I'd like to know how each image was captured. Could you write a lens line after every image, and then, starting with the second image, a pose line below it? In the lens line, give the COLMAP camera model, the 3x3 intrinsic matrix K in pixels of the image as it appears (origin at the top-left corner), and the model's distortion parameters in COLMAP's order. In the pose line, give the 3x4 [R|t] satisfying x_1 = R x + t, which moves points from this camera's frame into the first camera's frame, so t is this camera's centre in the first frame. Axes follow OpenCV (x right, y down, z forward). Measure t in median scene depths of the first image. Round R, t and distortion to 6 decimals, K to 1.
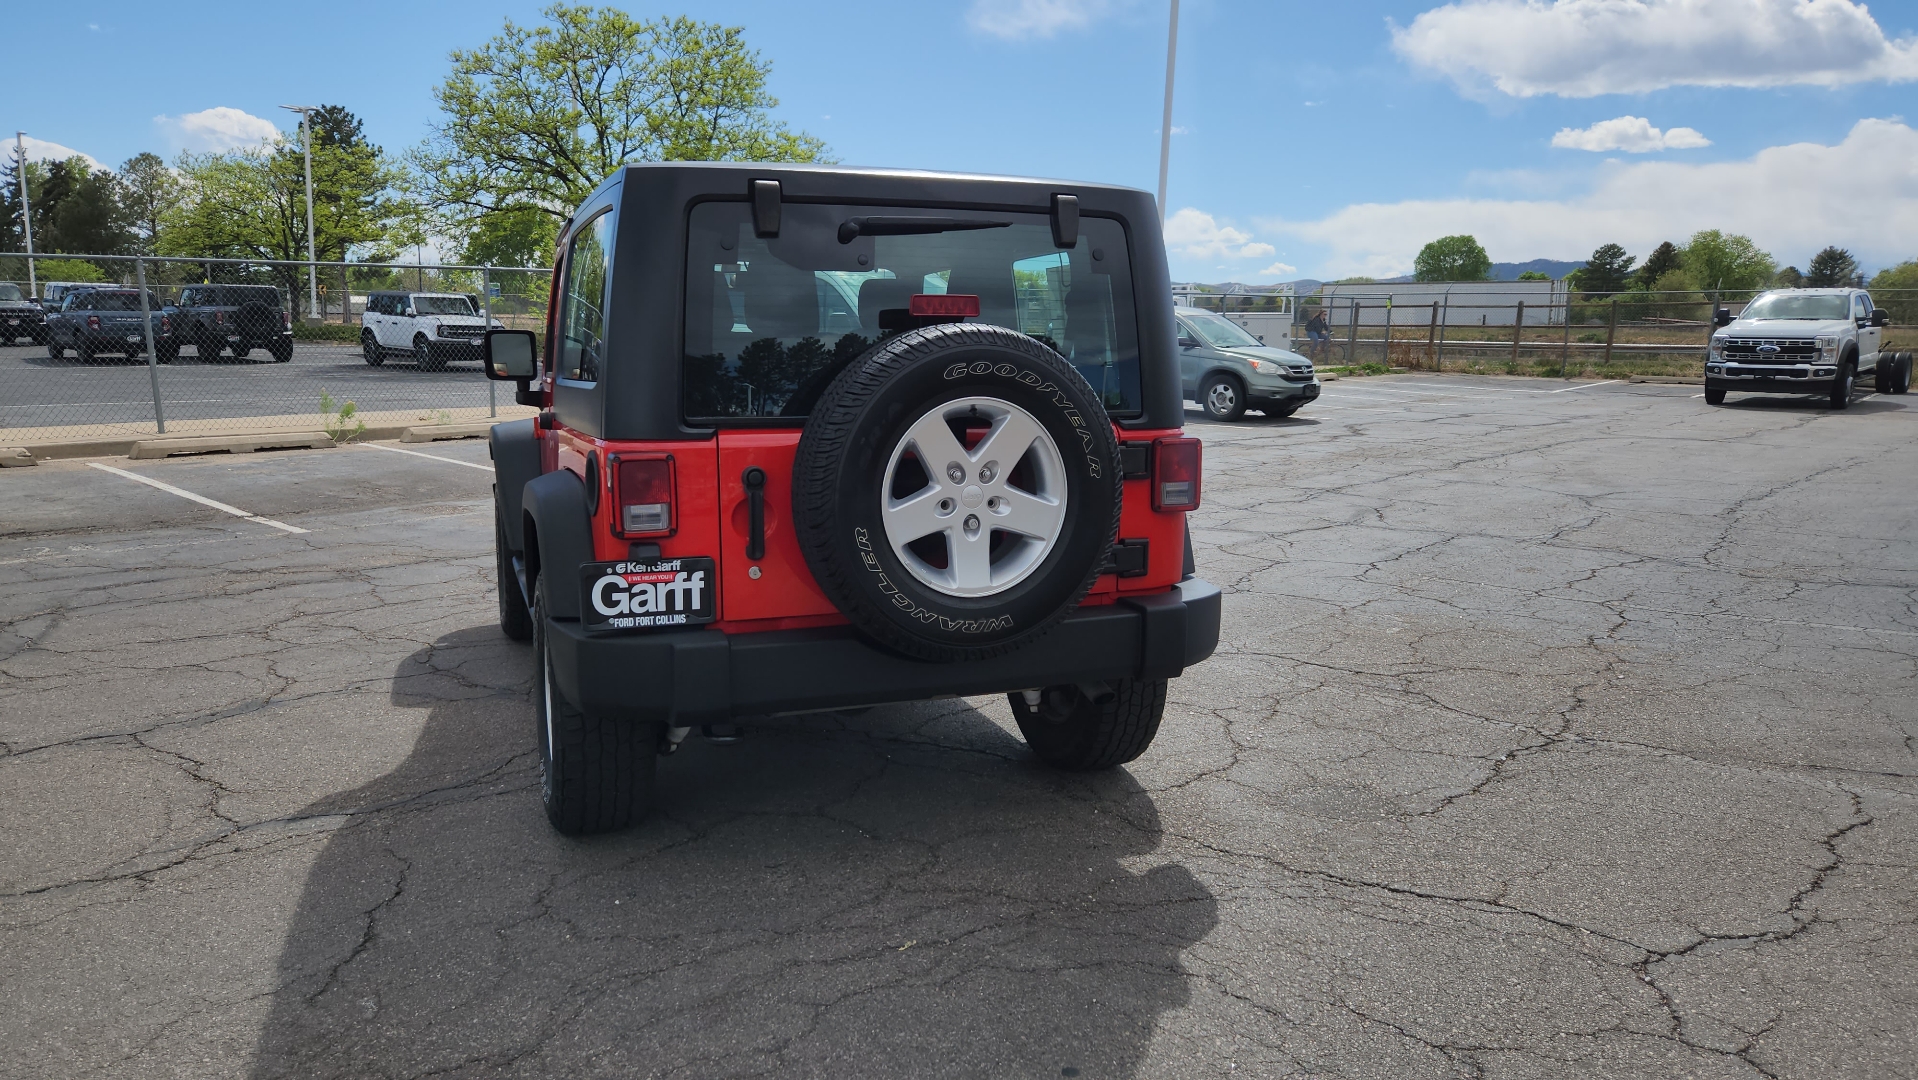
lens RADIAL K [[1283.2, 0, 919.8], [0, 1283.2, 540.0], [0, 0, 1]] dist [0.067968, -0.054466]
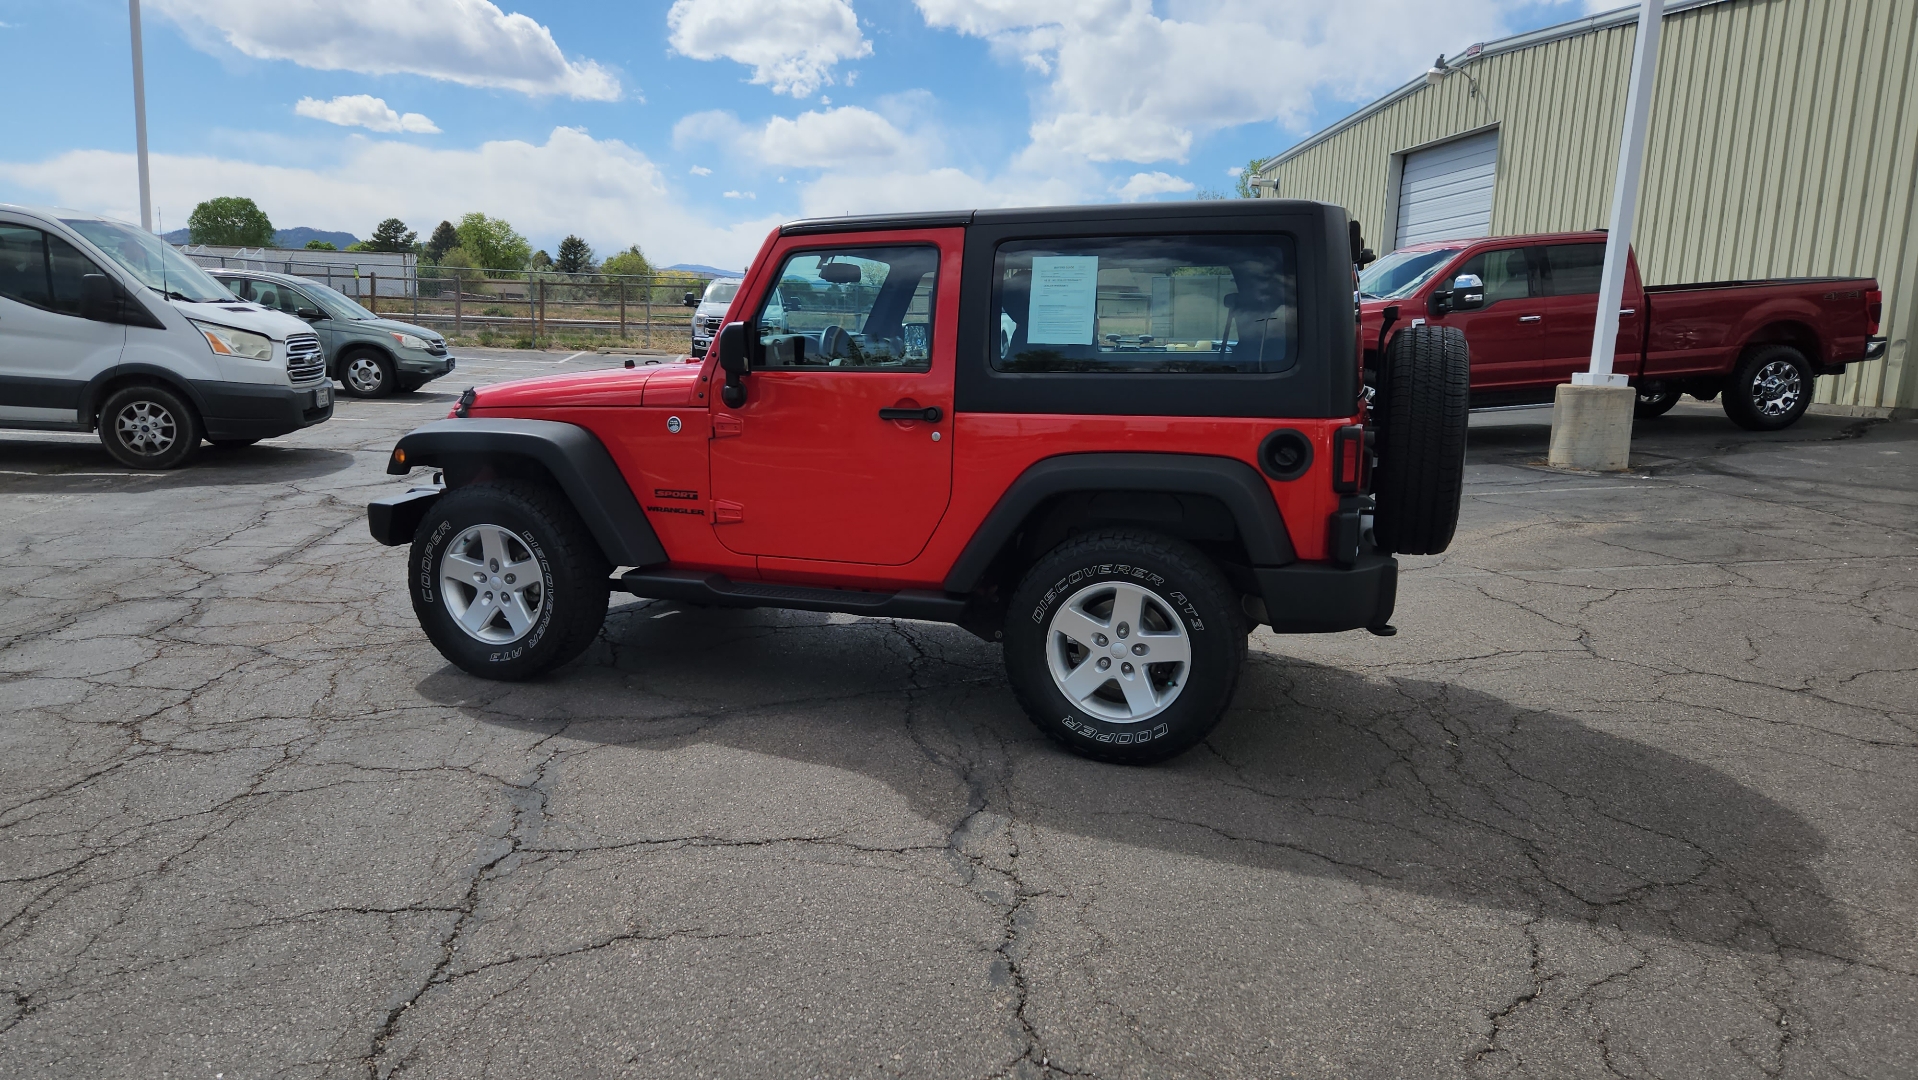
lens RADIAL K [[1283.2, 0, 923.1], [0, 1283.2, 538.5], [0, 0, 1]] dist [0.067968, -0.054466]
pose [[0.642617, -0.123073, 0.756238, -1.213750], [0.106194, 0.991795, 0.071169, -0.075535], [-0.758792, 0.034574, 0.650415, 0.382446]]
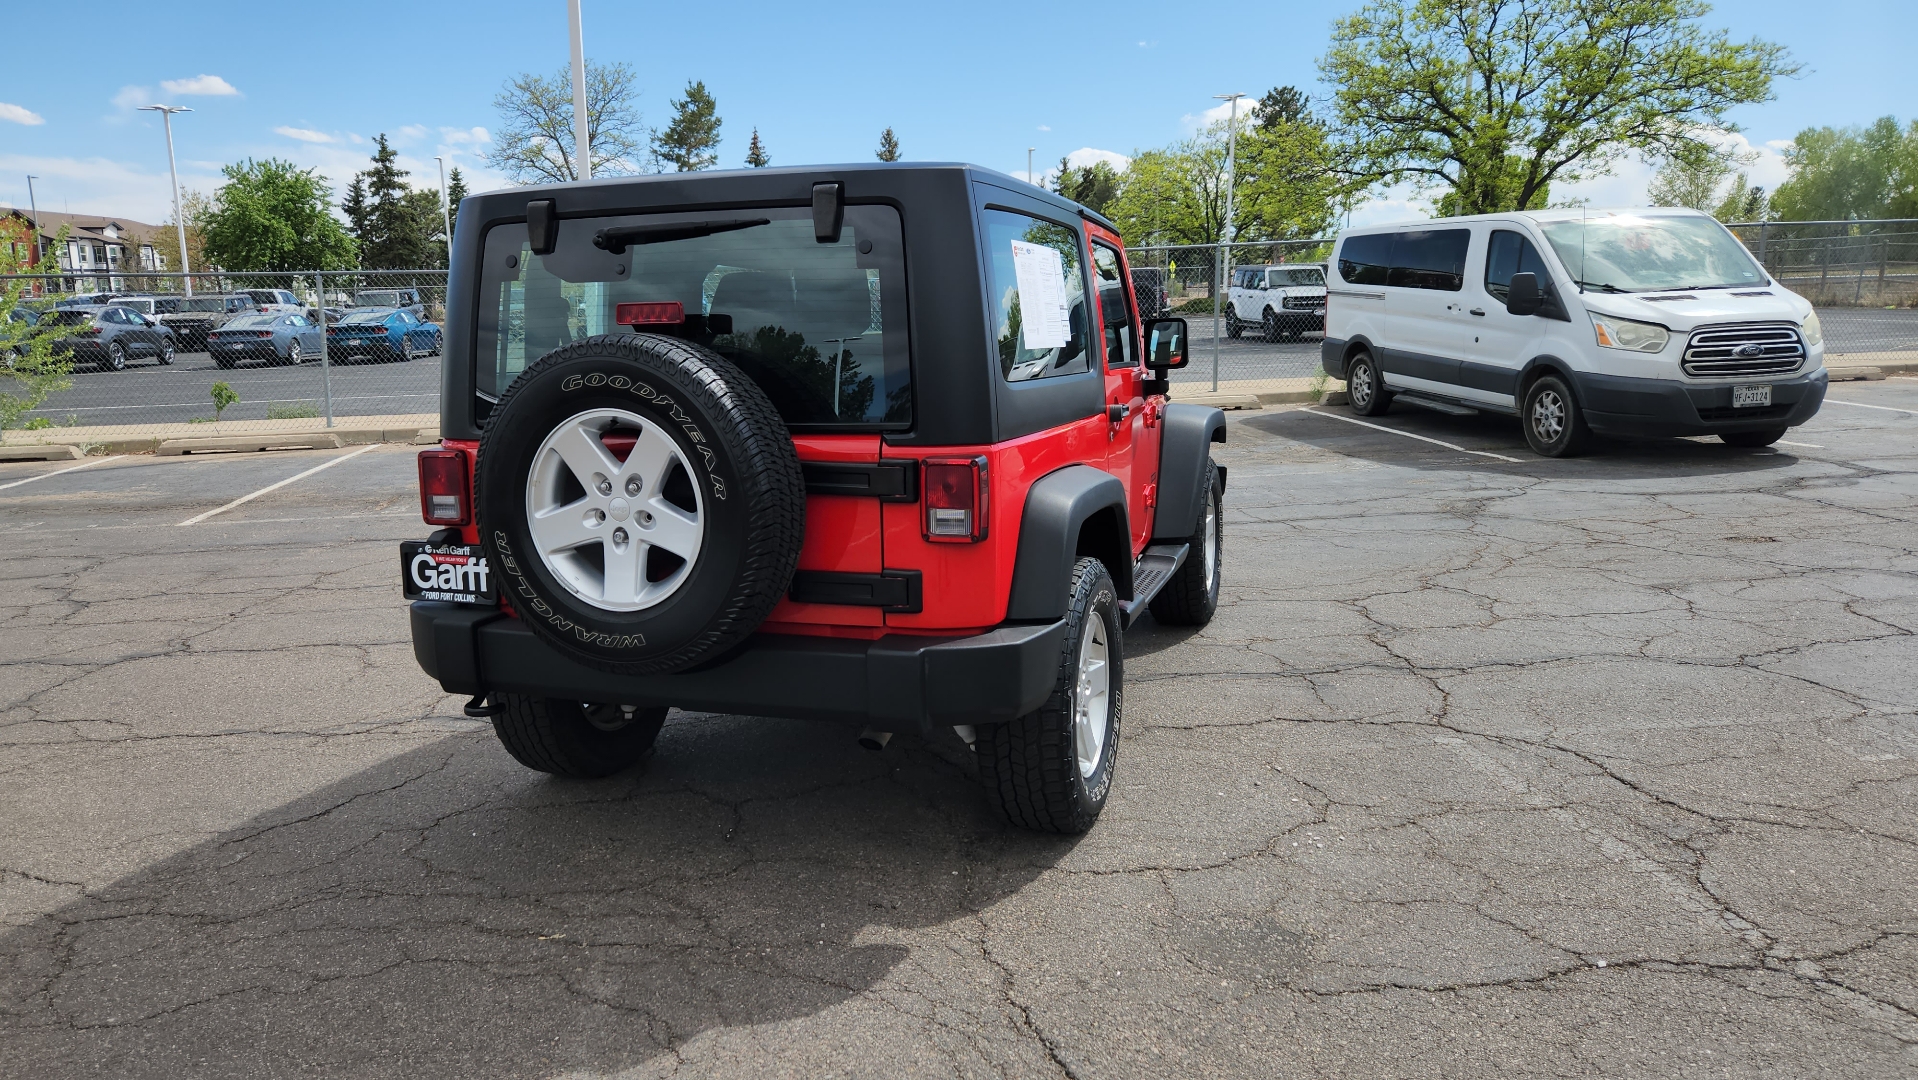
lens RADIAL K [[1283.2, 0, 920.4], [0, 1283.2, 538.0], [0, 0, 1]] dist [0.067968, -0.054466]
pose [[0.758144, 0.087236, -0.646226, 0.687349], [-0.071363, 0.996158, 0.050752, -0.062950], [0.648171, 0.007639, 0.761457, 0.318229]]
